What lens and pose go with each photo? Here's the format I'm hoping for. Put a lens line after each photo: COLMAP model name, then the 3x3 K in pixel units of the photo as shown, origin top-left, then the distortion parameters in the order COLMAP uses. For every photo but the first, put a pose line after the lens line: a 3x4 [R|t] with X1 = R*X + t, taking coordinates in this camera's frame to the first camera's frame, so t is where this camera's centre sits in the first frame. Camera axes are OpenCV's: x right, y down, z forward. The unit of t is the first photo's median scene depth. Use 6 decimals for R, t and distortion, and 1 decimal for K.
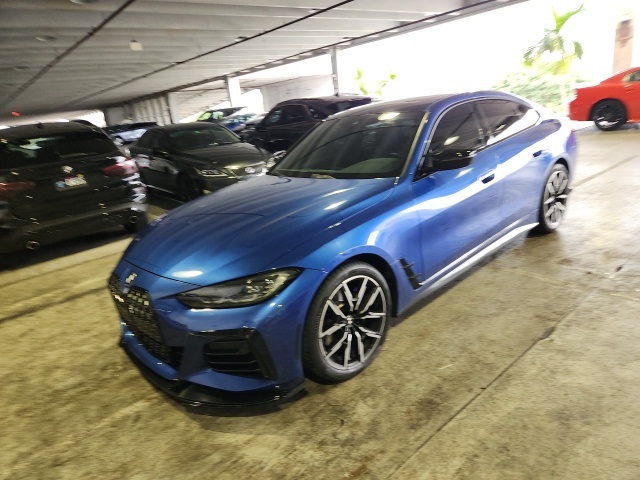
lens RADIAL K [[426.2, 0, 323.8], [0, 426.2, 242.9], [0, 0, 1]] dist [0.071232, -0.059484]
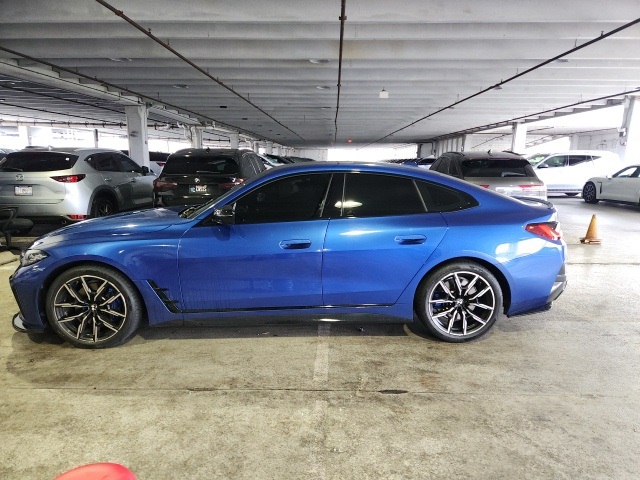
lens RADIAL K [[426.2, 0, 325.0], [0, 426.2, 244.9], [0, 0, 1]] dist [0.071232, -0.059484]
pose [[0.741572, 0.246831, -0.623815, 1.224192], [-0.294043, 0.955368, 0.028470, -0.228991], [0.603000, 0.162316, 0.781053, 0.284634]]
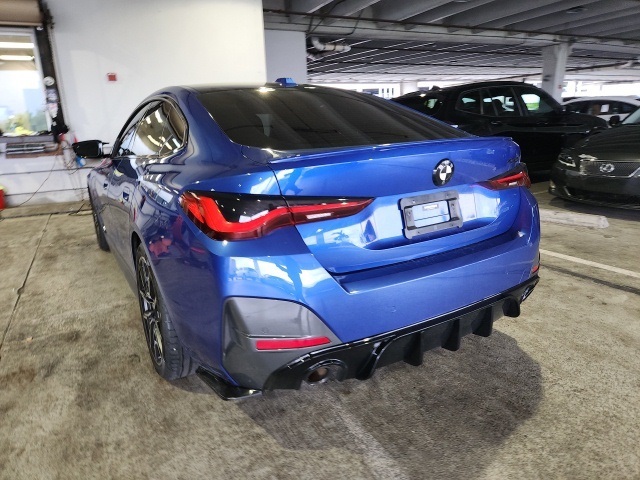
lens RADIAL K [[426.2, 0, 327.2], [0, 426.2, 235.3], [0, 0, 1]] dist [0.071232, -0.059484]
pose [[-0.195731, 0.366505, -0.909595, 1.359660], [-0.240067, 0.881406, 0.406806, -0.635298], [0.950819, 0.297988, -0.084532, 1.803063]]
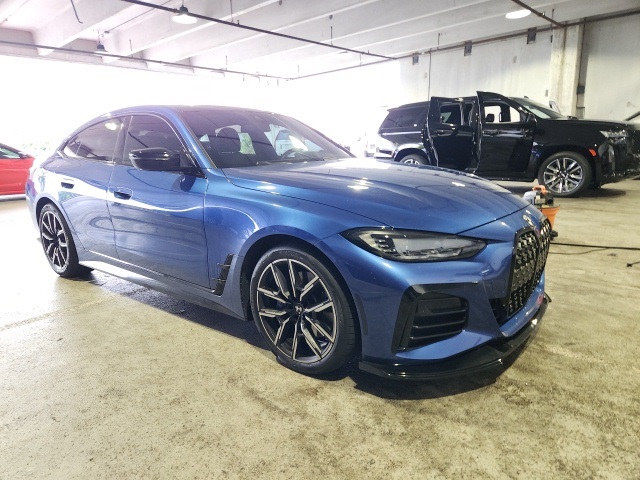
lens RADIAL K [[426.2, 0, 321.6], [0, 426.2, 250.2], [0, 0, 1]] dist [0.071232, -0.059484]
pose [[-0.124416, -0.119293, 0.985033, -1.115053], [0.347720, 0.924548, 0.155887, -0.133952], [-0.929307, 0.361911, -0.073548, 1.280932]]
